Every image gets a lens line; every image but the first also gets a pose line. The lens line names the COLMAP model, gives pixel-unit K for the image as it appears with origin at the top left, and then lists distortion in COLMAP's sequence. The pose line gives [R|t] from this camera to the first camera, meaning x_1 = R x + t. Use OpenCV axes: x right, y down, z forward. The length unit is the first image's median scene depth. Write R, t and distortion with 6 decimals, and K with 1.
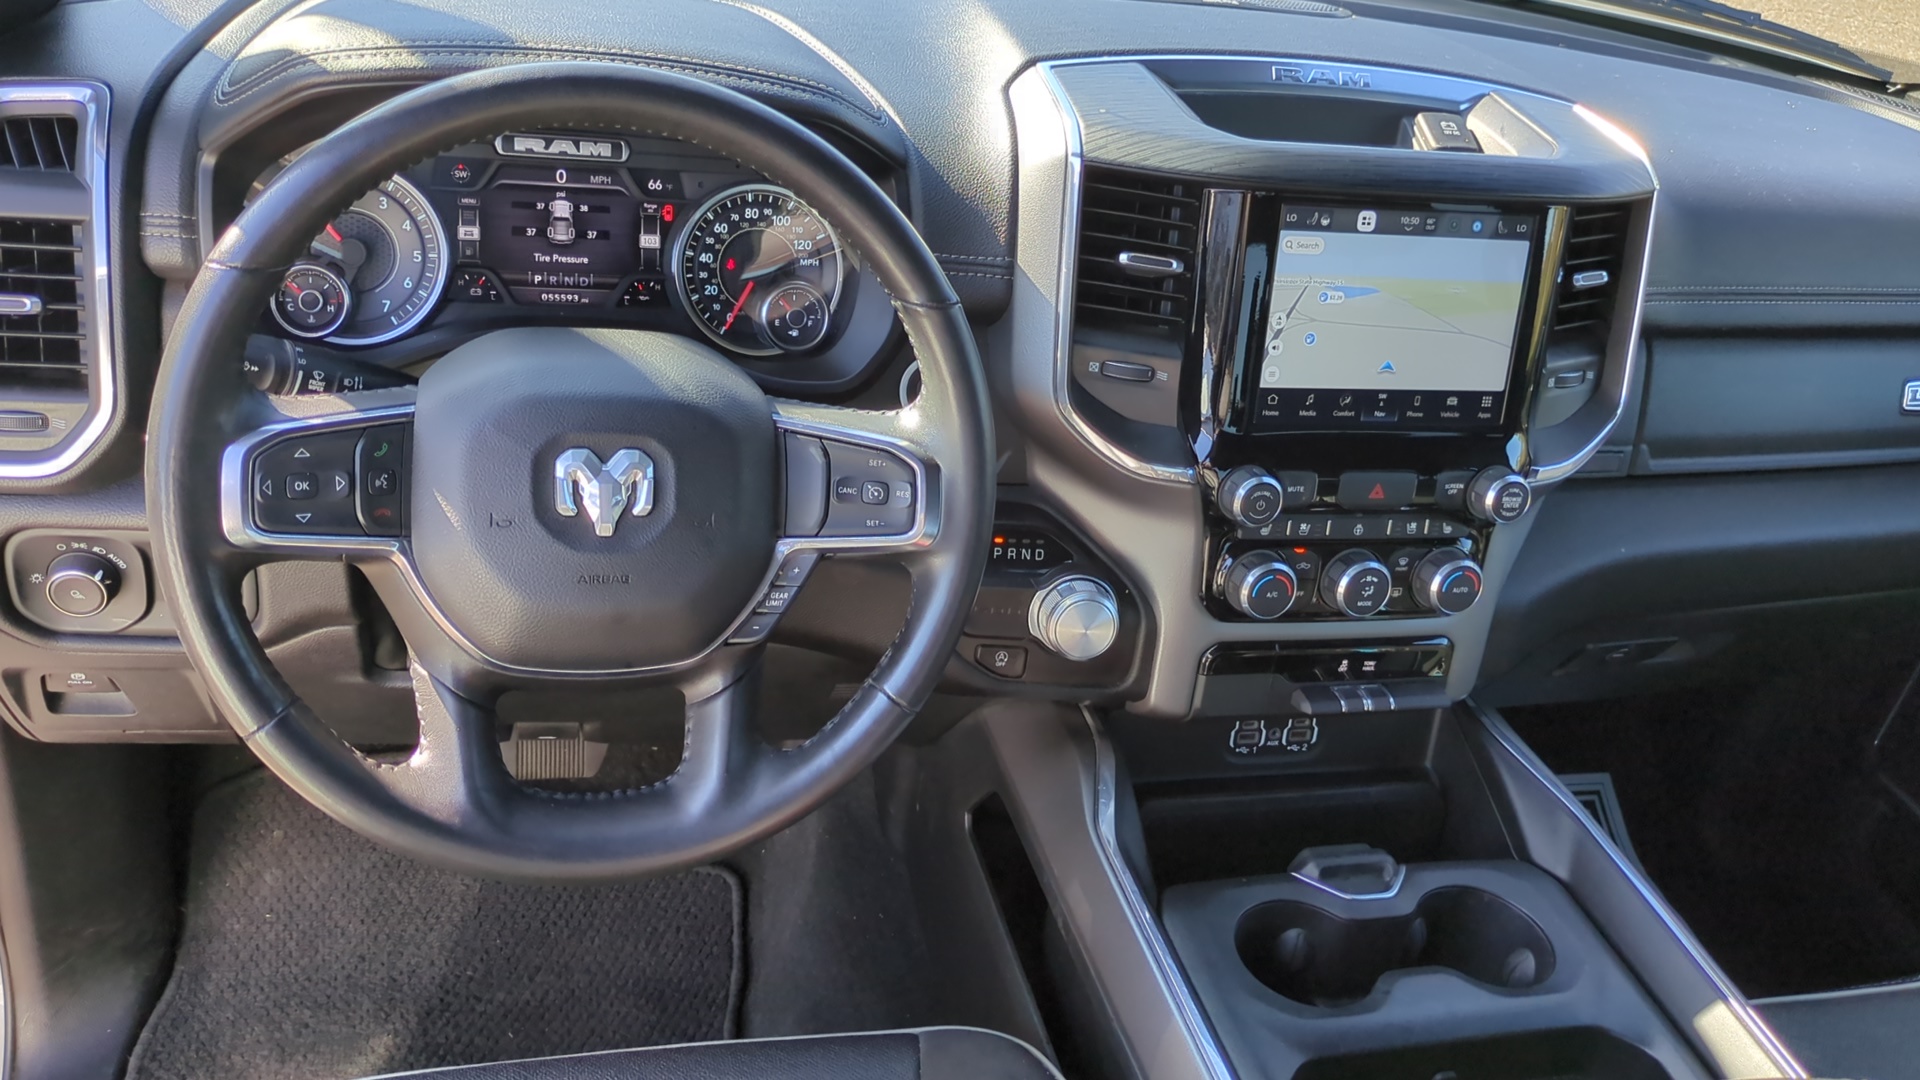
lens RADIAL K [[1603.1, 0, 960.0], [0, 1603.1, 540.0], [0, 0, 1]] dist [0.003220, -0.006170]
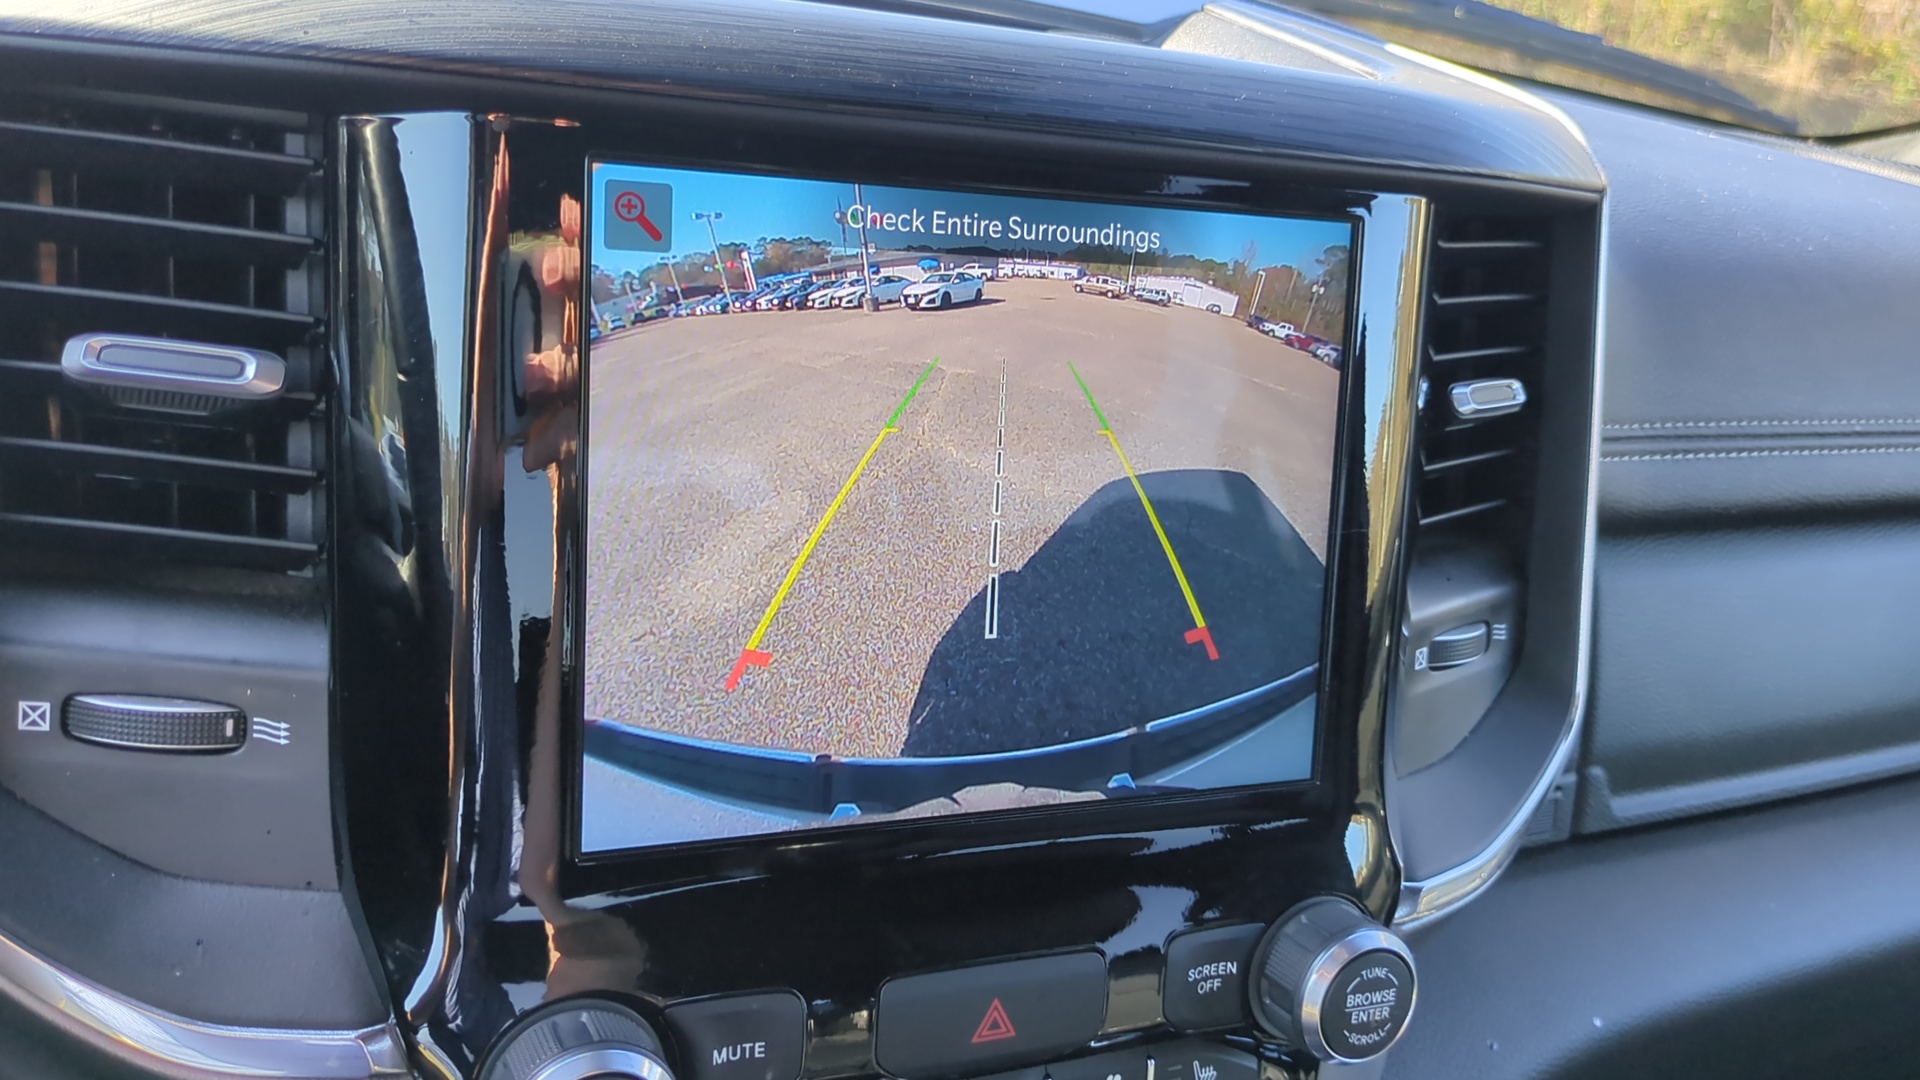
lens RADIAL K [[1659.1, 0, 960.0], [0, 1659.1, 540.0], [0, 0, 1]] dist [0.008852, -0.003946]
pose [[0.986244, -0.051595, 0.157040, 0.204622], [0.074705, 0.986605, -0.145014, -0.080806], [-0.147455, 0.154751, 0.976888, 0.647624]]
